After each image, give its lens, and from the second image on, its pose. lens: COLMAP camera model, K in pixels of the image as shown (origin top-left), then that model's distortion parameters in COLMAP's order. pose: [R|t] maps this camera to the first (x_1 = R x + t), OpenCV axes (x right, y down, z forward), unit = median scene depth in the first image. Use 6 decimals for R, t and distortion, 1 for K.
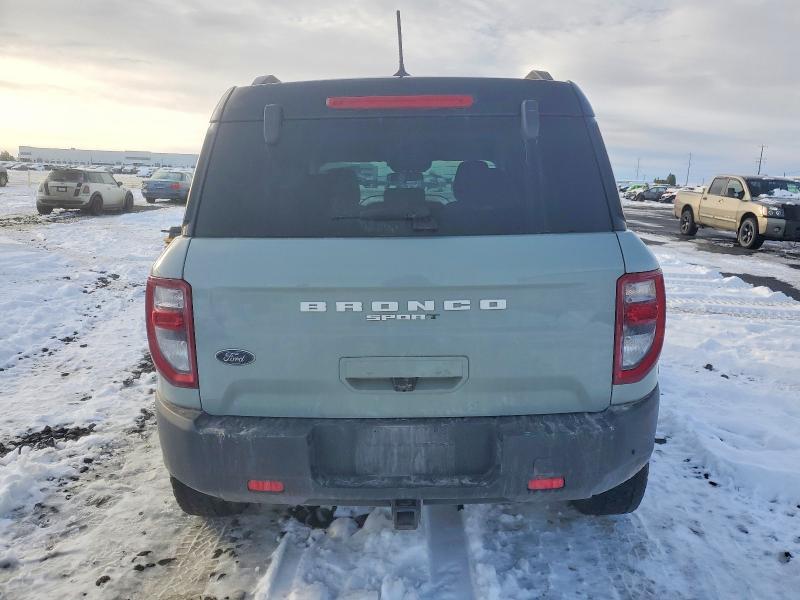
lens RADIAL K [[605.8, 0, 401.0], [0, 605.8, 299.1], [0, 0, 1]] dist [0.024370, 0.000730]
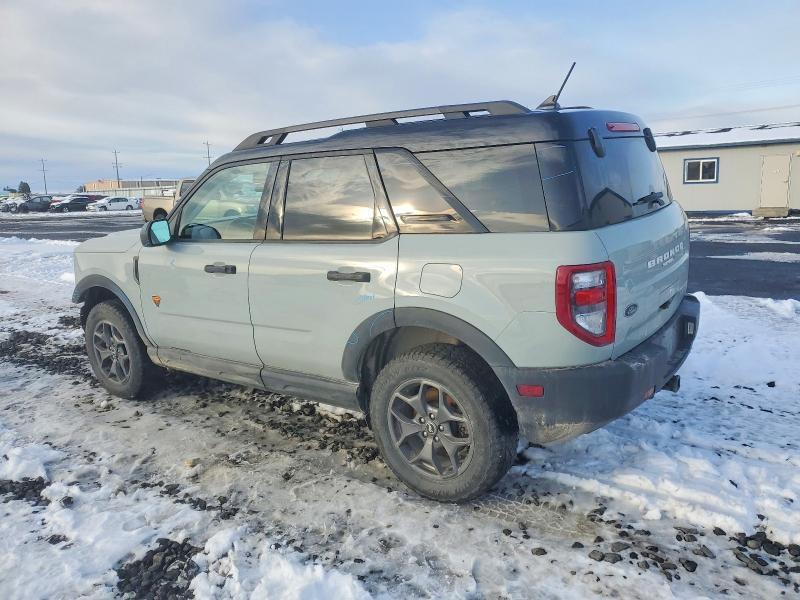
lens RADIAL K [[605.8, 0, 400.6], [0, 605.8, 301.2], [0, 0, 1]] dist [0.024370, 0.000730]
pose [[0.591091, -0.207618, 0.779427, -1.113978], [0.212540, 0.972246, 0.097796, -0.116407], [-0.778099, 0.107854, 0.618813, 0.365488]]
